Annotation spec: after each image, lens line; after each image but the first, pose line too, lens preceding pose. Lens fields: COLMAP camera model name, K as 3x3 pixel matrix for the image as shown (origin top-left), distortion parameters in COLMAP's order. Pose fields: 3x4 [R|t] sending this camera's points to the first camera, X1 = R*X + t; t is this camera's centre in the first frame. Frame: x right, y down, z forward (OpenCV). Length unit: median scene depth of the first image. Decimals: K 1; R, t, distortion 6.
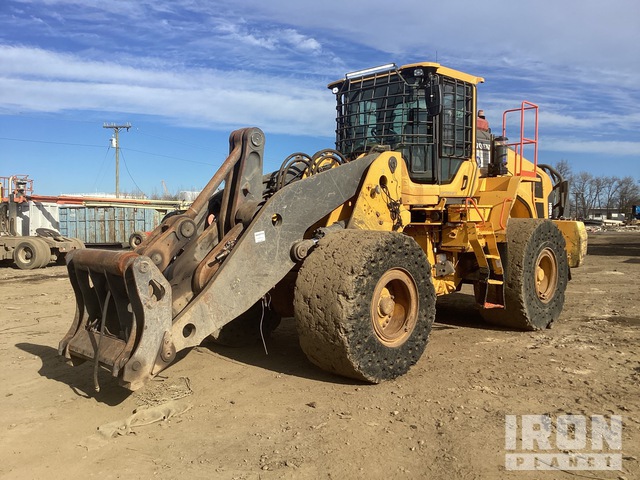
lens RADIAL K [[575.7, 0, 320.0], [0, 575.7, 240.0], [0, 0, 1]] dist [0.003704, 0.001144]
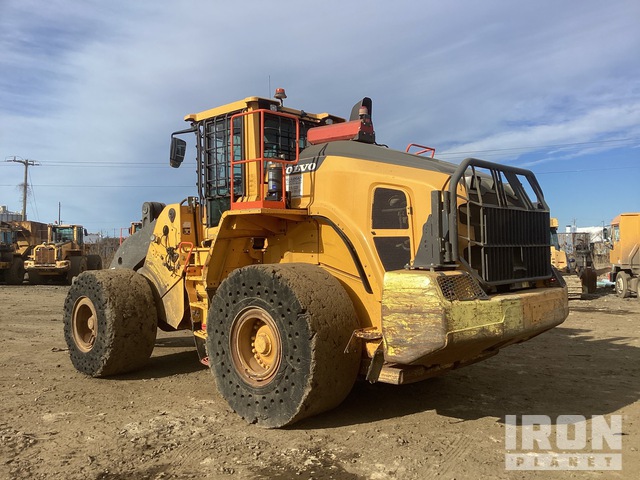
lens RADIAL K [[575.7, 0, 320.0], [0, 575.7, 240.0], [0, 0, 1]] dist [0.003704, 0.001144]
pose [[0.037915, -0.013705, -0.999187, 1.152236], [-0.025785, 0.999560, -0.014689, -0.062497], [0.998948, 0.026321, 0.037545, 1.103611]]
